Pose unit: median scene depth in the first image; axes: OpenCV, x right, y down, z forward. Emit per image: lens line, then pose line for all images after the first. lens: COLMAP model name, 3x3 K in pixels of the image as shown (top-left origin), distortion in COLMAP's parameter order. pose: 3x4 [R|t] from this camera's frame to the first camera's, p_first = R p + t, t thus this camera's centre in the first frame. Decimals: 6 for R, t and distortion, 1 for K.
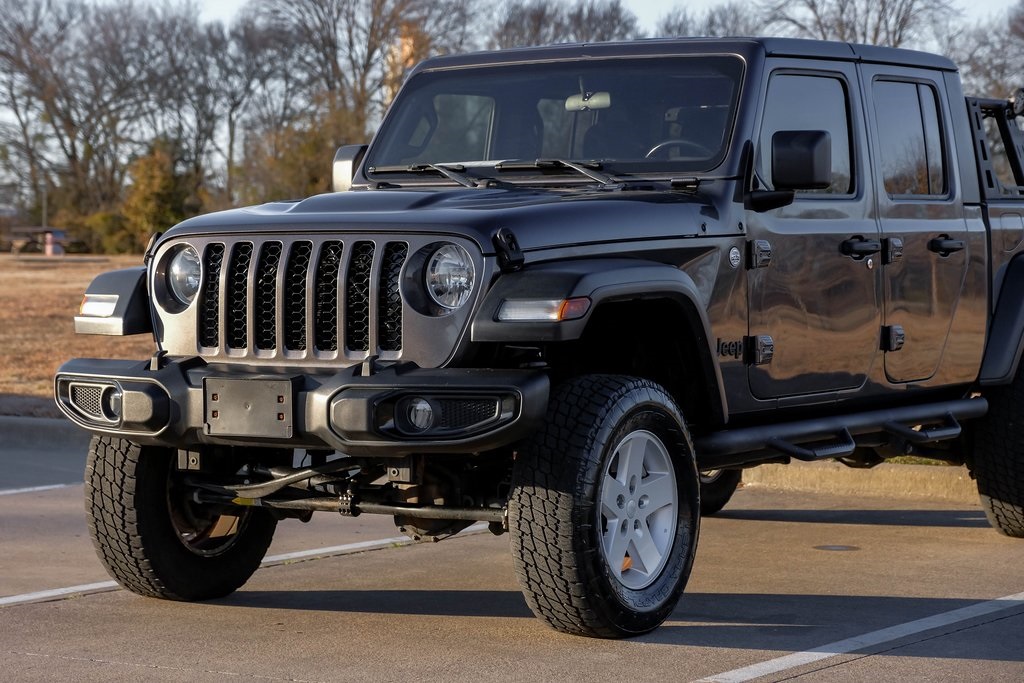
lens RADIAL K [[2153.5, 0, 544.1], [0, 2153.5, 355.1], [0, 0, 1]] dist [-0.002842, 0.586851]
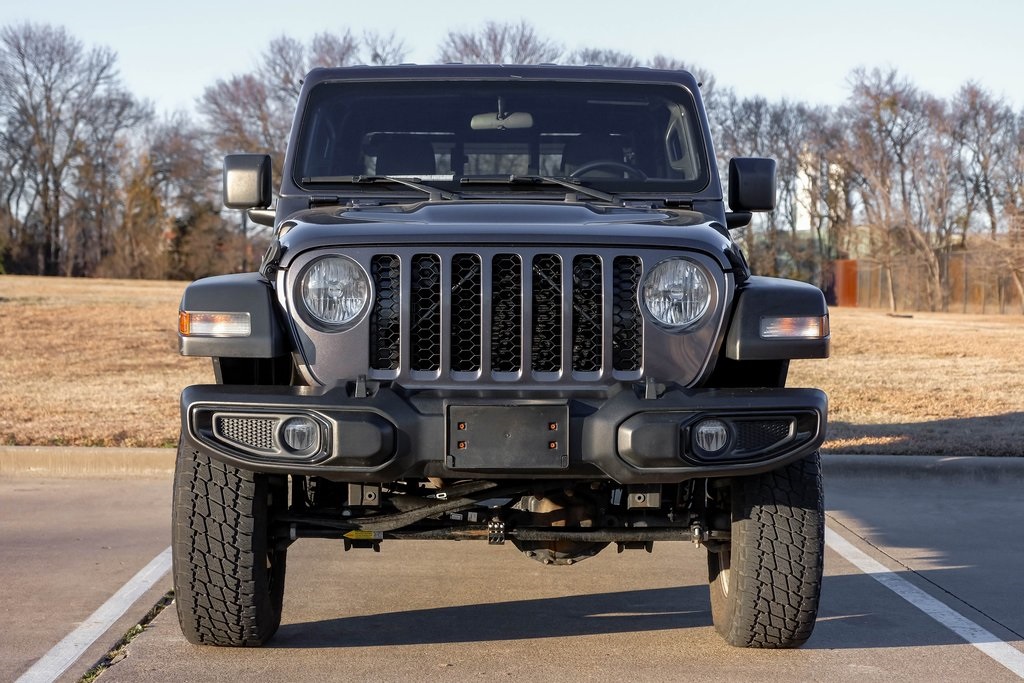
lens RADIAL K [[1716.2, 0, 512.0], [0, 1716.2, 341.5], [0, 0, 1]] dist [-0.035405, 0.234533]
pose [[0.875674, -0.011917, 0.482756, -0.491075], [0.013596, 0.999908, 0.000022, -0.015878], [-0.482712, 0.006544, 0.875755, 0.366927]]
